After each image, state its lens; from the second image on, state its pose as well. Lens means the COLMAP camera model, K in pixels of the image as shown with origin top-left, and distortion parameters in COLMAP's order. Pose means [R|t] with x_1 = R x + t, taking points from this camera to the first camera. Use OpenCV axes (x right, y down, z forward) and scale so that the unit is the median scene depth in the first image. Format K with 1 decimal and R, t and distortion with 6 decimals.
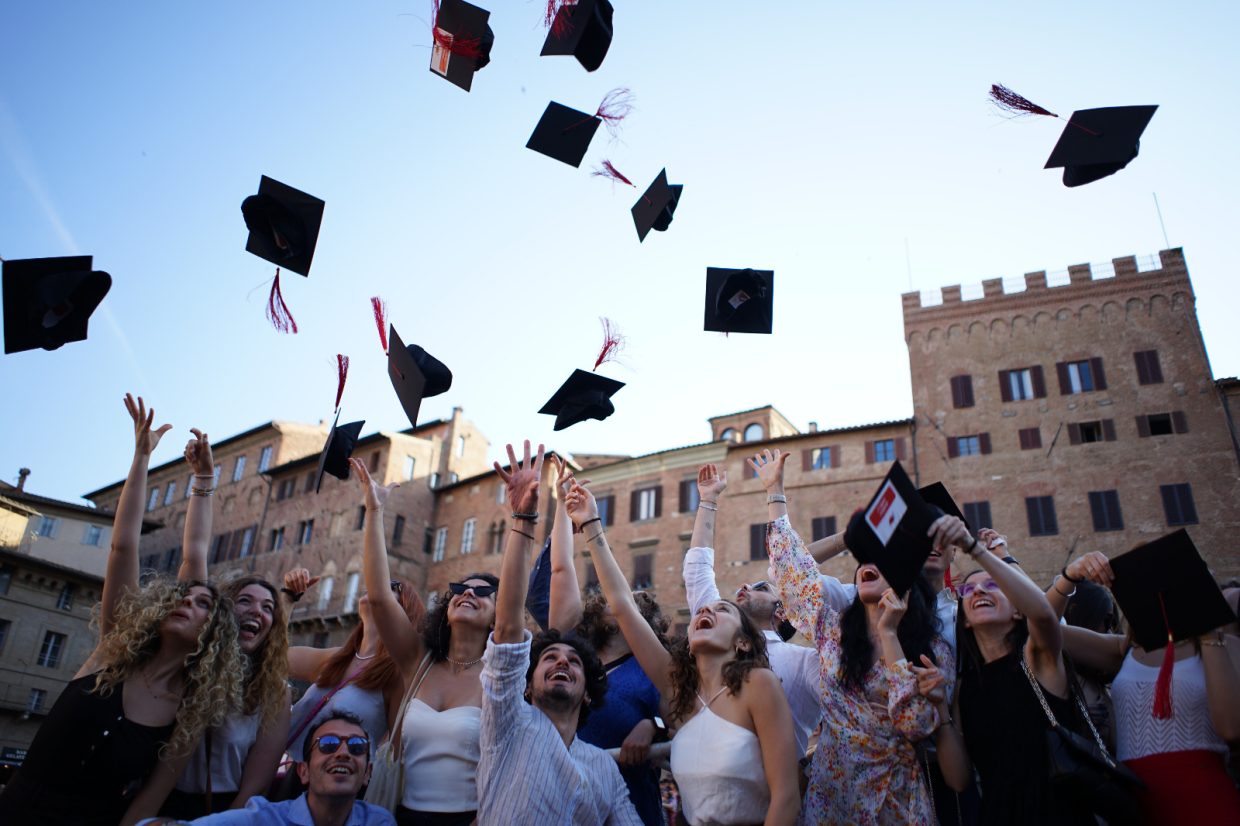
lens RADIAL K [[975.9, 0, 621.2], [0, 975.9, 412.7], [0, 0, 1]] dist [-0.000841, -0.003555]
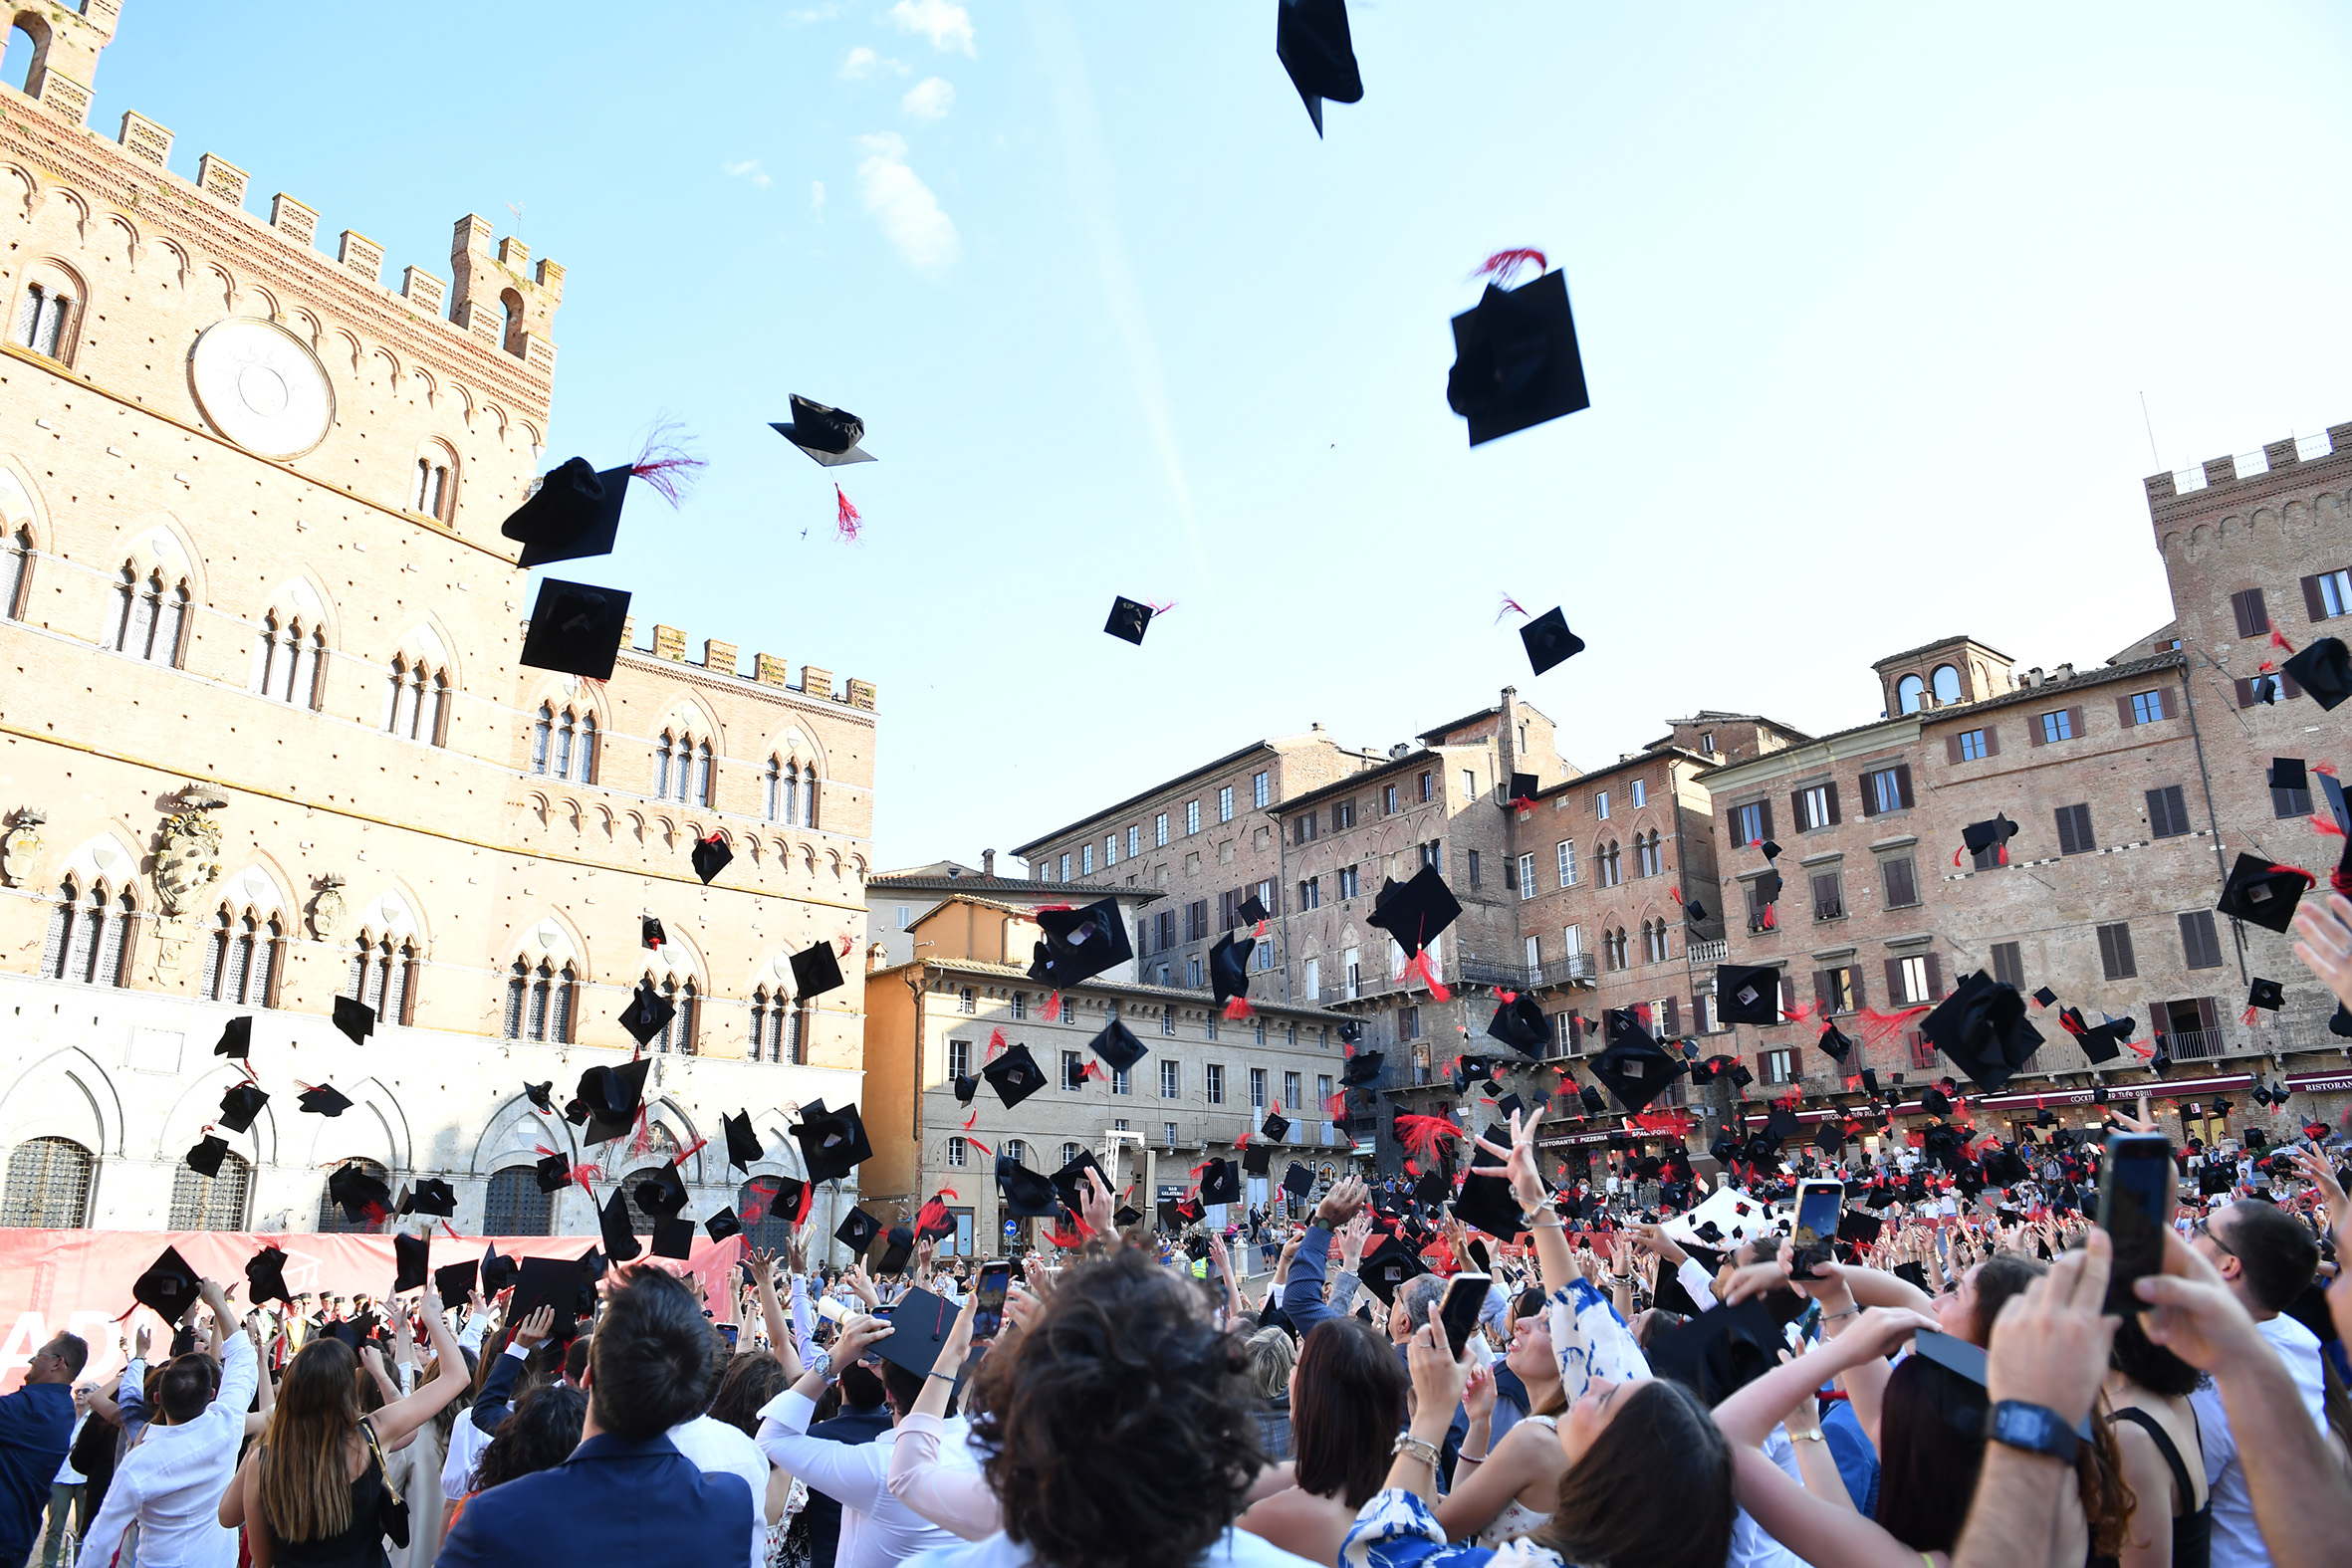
lens RADIAL K [[1643.7, 0, 1172.6], [0, 1643.7, 787.2], [0, 0, 1]] dist [-0.039707, 0.000148]
pose [[0.949245, -0.153355, -0.274618, -0.104466], [0.195732, 0.971448, 0.134081, -0.203876], [0.246215, -0.181028, 0.952159, -0.368826]]
